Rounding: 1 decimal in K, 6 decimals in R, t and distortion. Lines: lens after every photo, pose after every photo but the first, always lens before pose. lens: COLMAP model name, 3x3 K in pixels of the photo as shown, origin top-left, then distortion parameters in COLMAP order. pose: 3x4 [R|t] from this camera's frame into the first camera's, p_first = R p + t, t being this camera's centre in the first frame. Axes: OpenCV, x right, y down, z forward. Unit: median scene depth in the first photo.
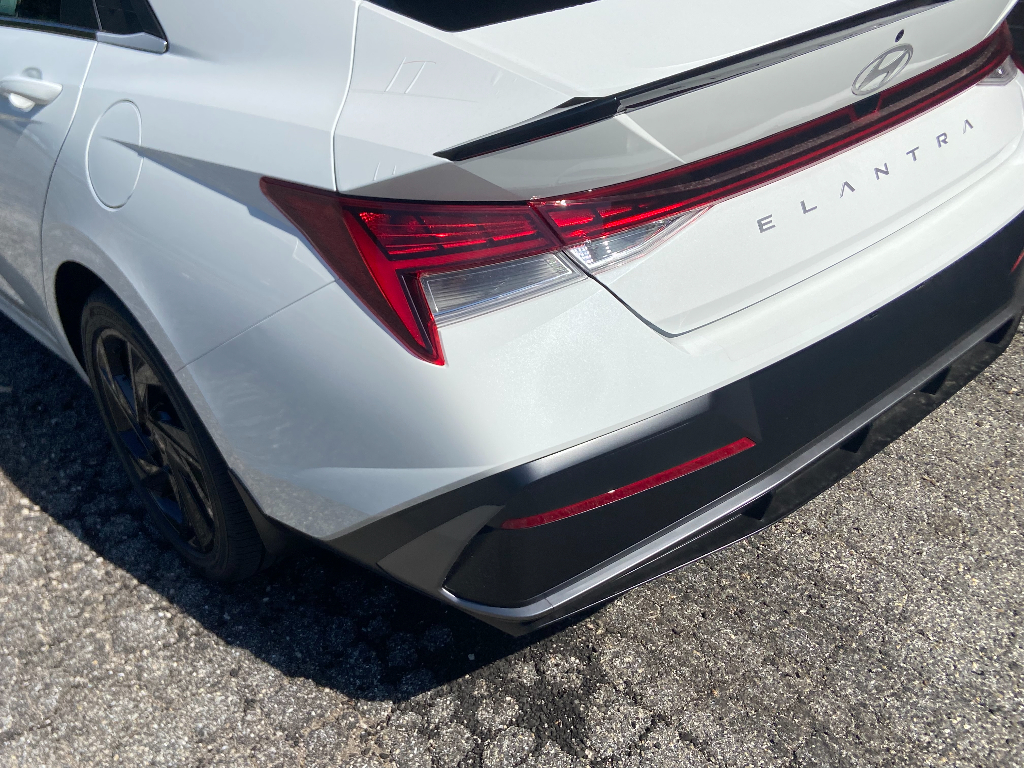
lens RADIAL K [[993.5, 0, 512.0], [0, 993.5, 384.0], [0, 0, 1]] dist [0.074803, -0.002733]
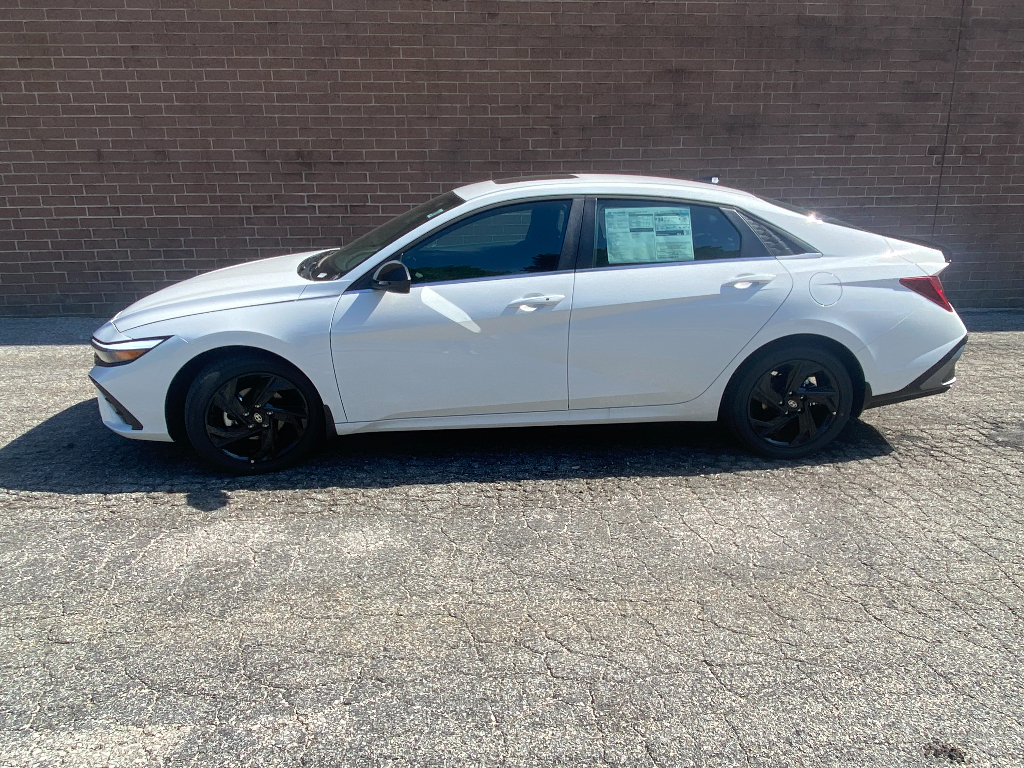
lens RADIAL K [[689.9, 0, 510.8], [0, 689.9, 386.4], [0, 0, 1]] dist [0.082550, -0.096078]
pose [[0.610698, -0.166650, 0.774129, -2.759609], [0.365842, 0.926395, -0.089178, -0.116036], [-0.702288, 0.337670, 0.626714, 0.455807]]
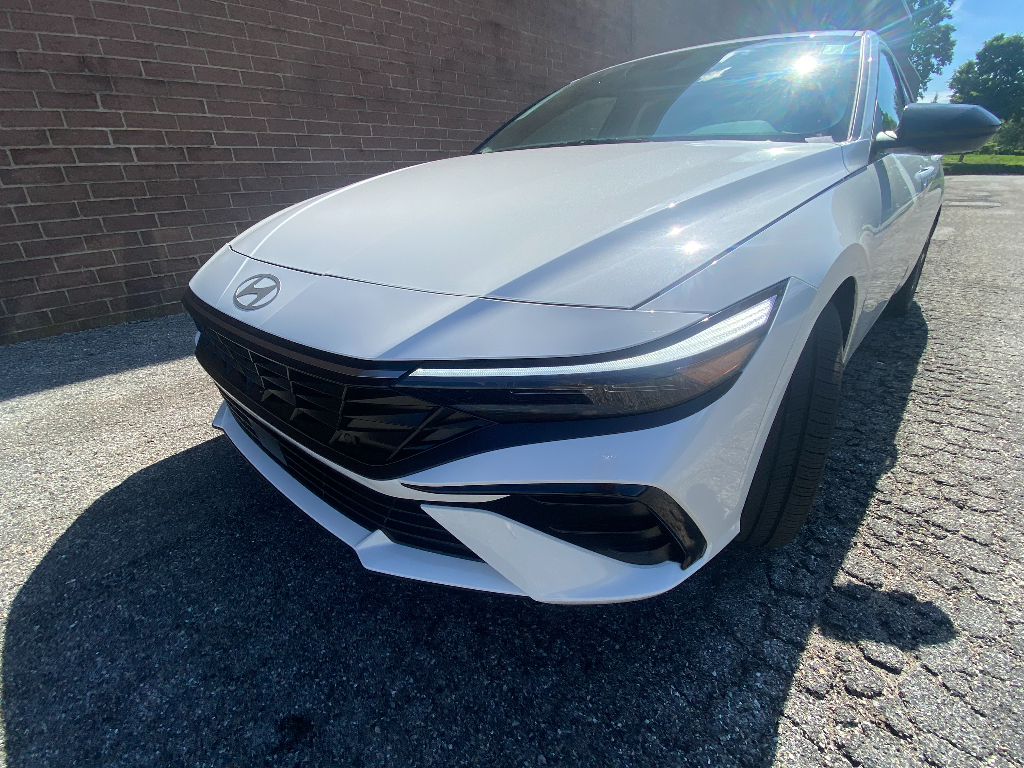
lens RADIAL K [[471.4, 0, 512.0], [0, 471.4, 384.0], [0, 0, 1]] dist [0.016013, -0.018516]
pose [[-0.092213, -0.332239, 0.938677, -2.228553], [0.532233, 0.780283, 0.328462, -1.052090], [-0.841561, 0.529883, 0.104876, 2.680050]]
